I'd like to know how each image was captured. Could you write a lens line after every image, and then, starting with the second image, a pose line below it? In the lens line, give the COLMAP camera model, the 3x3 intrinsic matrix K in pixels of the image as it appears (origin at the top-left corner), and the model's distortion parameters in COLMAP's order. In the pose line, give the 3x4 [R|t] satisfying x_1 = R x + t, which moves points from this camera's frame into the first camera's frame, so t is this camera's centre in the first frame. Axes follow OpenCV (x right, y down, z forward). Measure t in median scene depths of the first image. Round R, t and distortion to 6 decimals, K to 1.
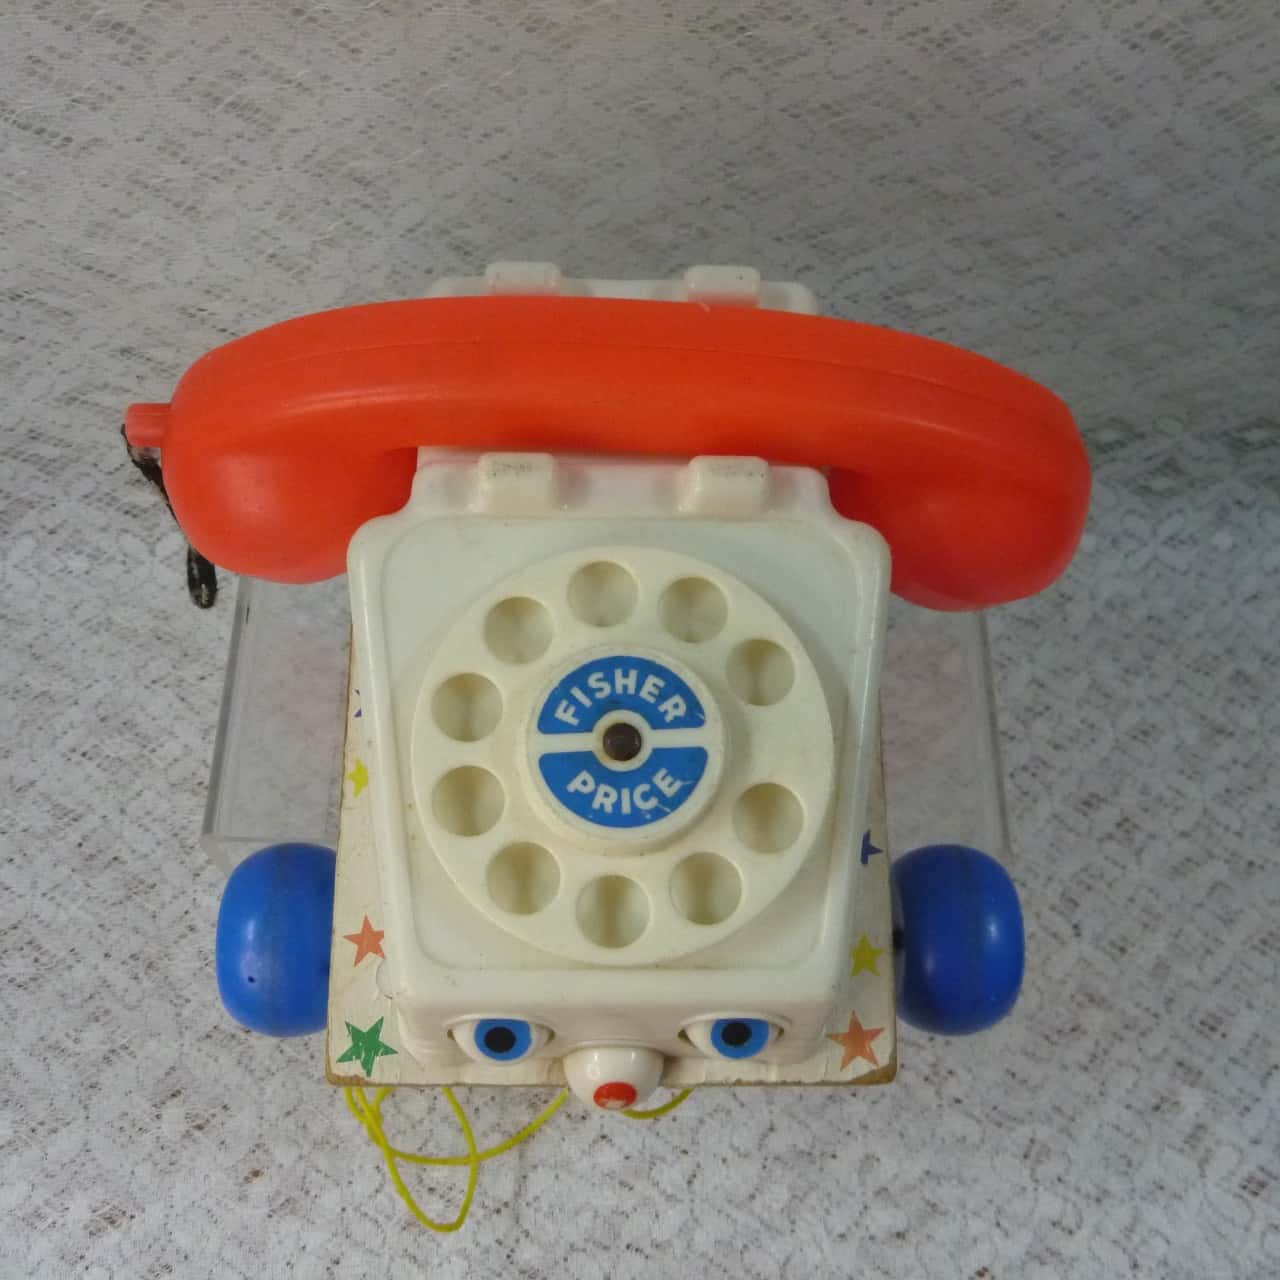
lens RADIAL K [[1485.3, 0, 619.1], [0, 1485.3, 638.7], [0, 0, 1]] dist [-0.003759, -0.059107]
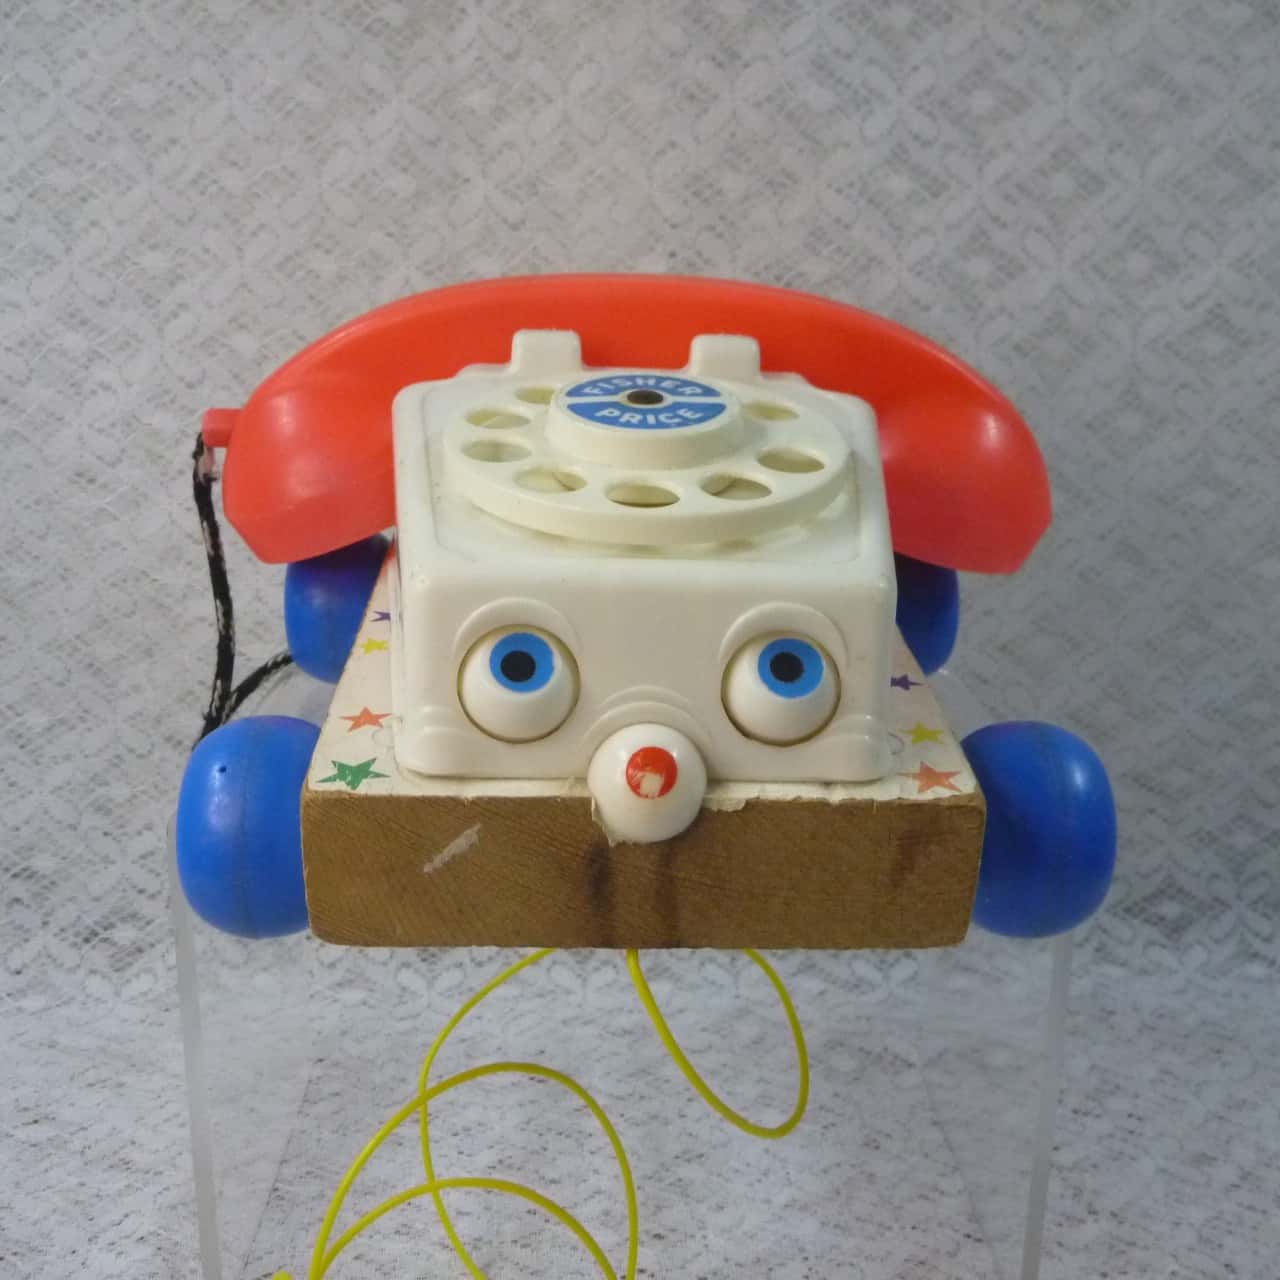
lens RADIAL K [[1485.3, 0, 619.1], [0, 1485.3, 638.7], [0, 0, 1]] dist [-0.003759, -0.059107]
pose [[0.999514, -0.010043, 0.029519, -0.043956], [0.029379, 0.620489, -0.783665, 0.893471], [-0.010446, 0.784151, 0.620482, 0.415596]]
